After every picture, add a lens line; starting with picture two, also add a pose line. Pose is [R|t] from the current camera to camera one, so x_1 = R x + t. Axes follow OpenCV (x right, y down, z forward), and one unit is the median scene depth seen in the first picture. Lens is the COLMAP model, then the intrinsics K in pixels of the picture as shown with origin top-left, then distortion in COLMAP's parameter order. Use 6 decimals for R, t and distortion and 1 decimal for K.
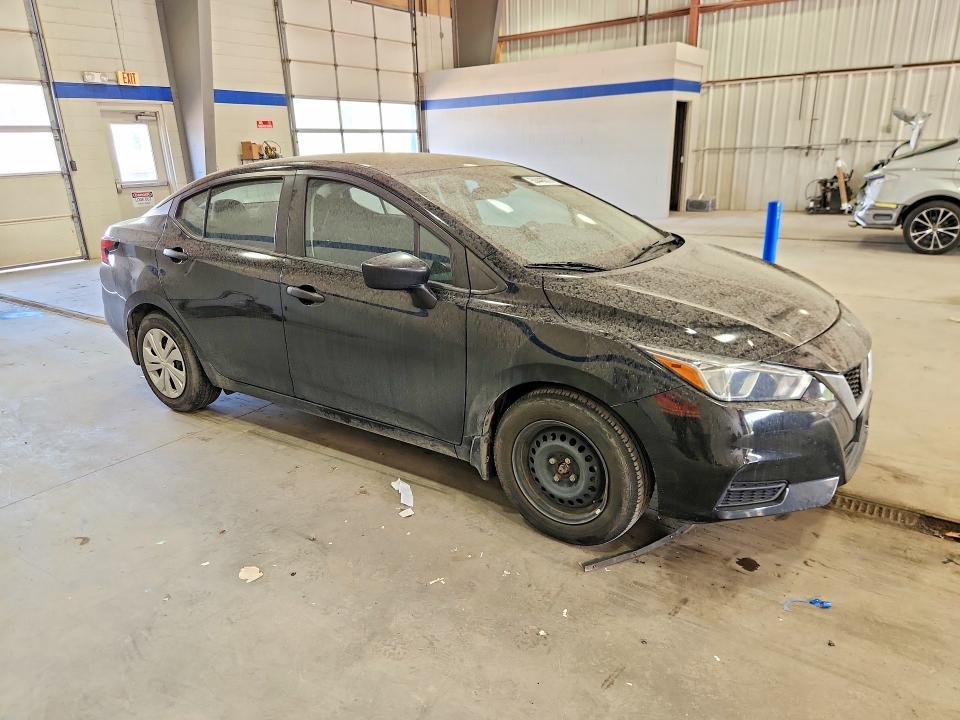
lens RADIAL K [[680.2, 0, 480.4], [0, 680.2, 365.6], [0, 0, 1]] dist [0.045489, -0.023275]
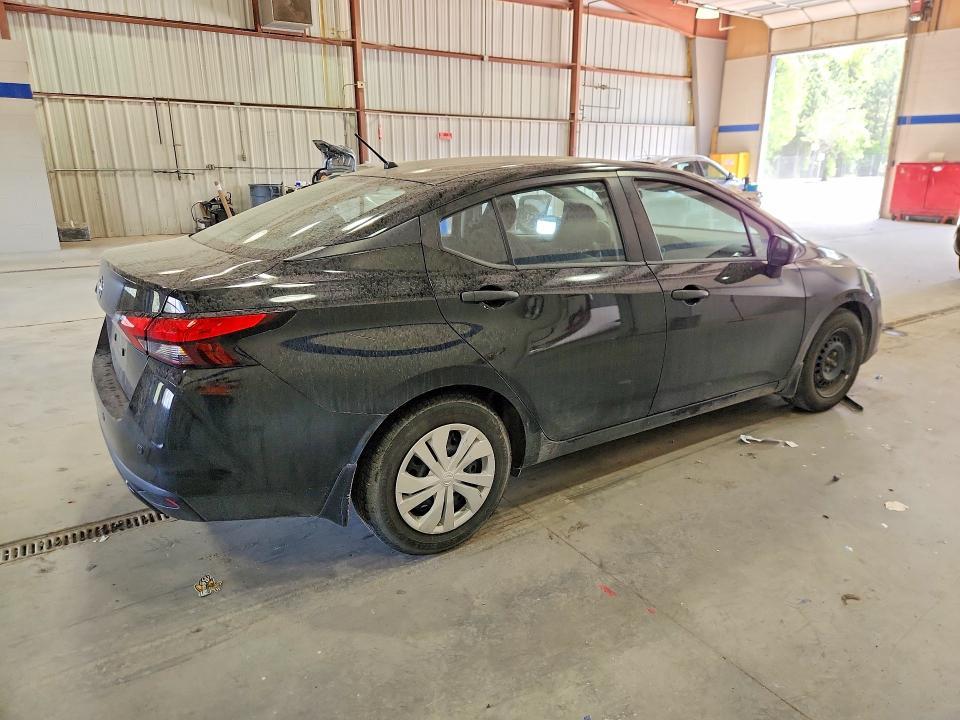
lens RADIAL K [[680.2, 0, 481.1], [0, 680.2, 360.4], [0, 0, 1]] dist [0.045489, -0.023275]
pose [[0.337748, -0.234423, 0.911577, -0.383052], [0.281285, 0.949368, 0.139923, -0.070992], [-0.898223, 0.209154, 0.386587, 0.273925]]
